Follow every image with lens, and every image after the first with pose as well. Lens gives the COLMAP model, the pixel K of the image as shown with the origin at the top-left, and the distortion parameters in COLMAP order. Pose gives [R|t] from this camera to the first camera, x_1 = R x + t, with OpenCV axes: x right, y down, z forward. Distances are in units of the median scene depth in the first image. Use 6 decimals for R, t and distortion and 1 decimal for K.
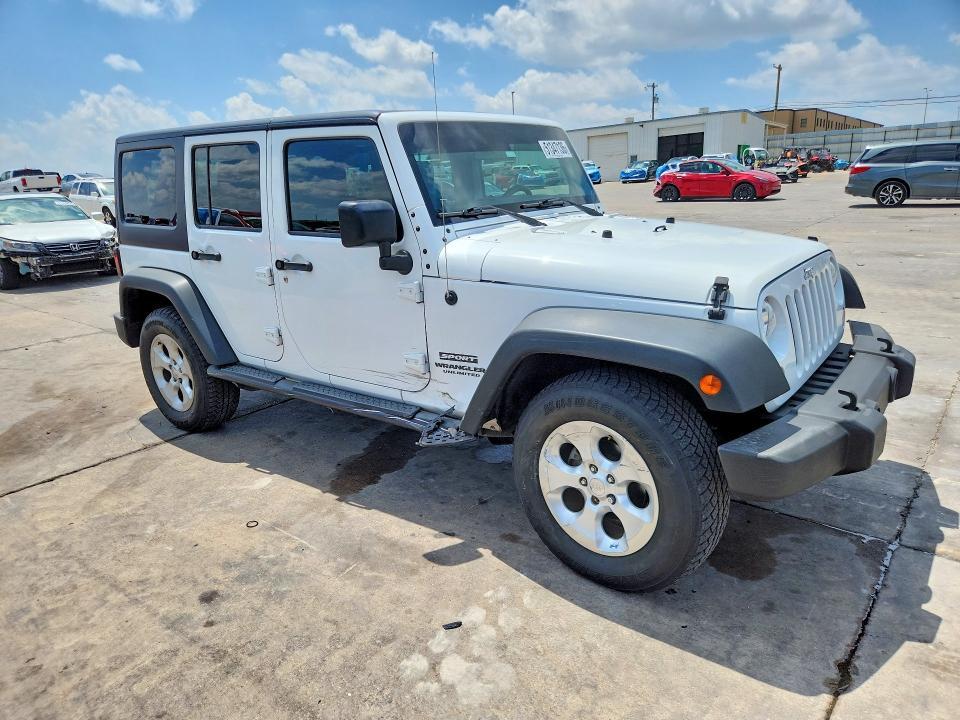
lens RADIAL K [[695.2, 0, 480.0], [0, 695.2, 360.0], [0, 0, 1]] dist [0.084542, -0.000547]
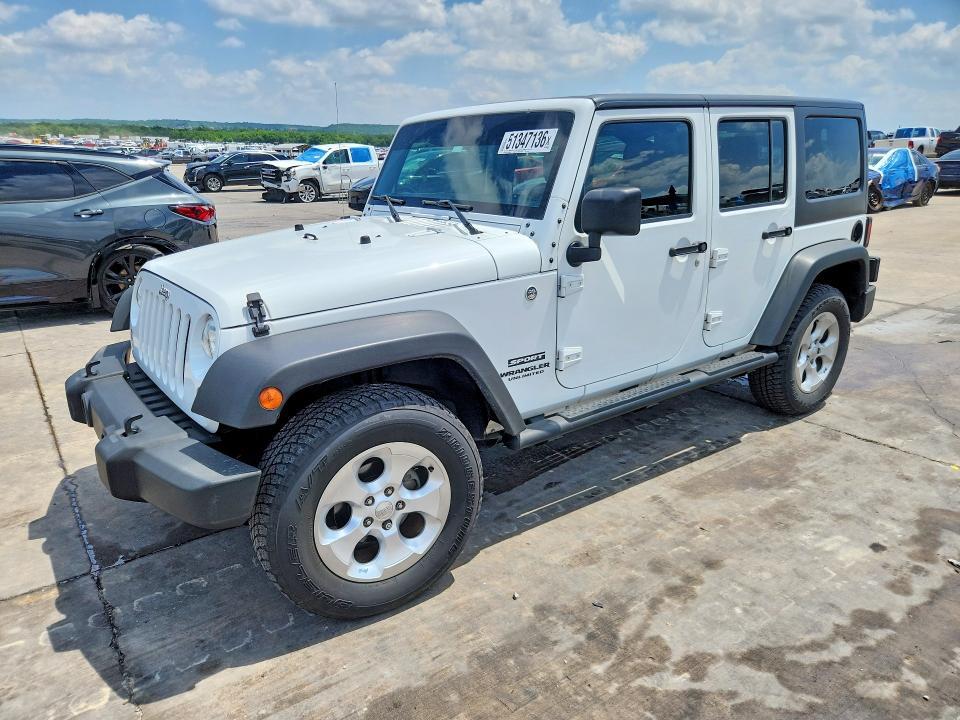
lens RADIAL K [[695.2, 0, 480.0], [0, 695.2, 360.0], [0, 0, 1]] dist [0.084542, -0.000547]
pose [[-0.308953, 0.314185, -0.897684, 1.165157], [-0.220083, 0.894624, 0.388859, -0.488681], [0.925263, 0.317704, -0.207250, 1.543790]]
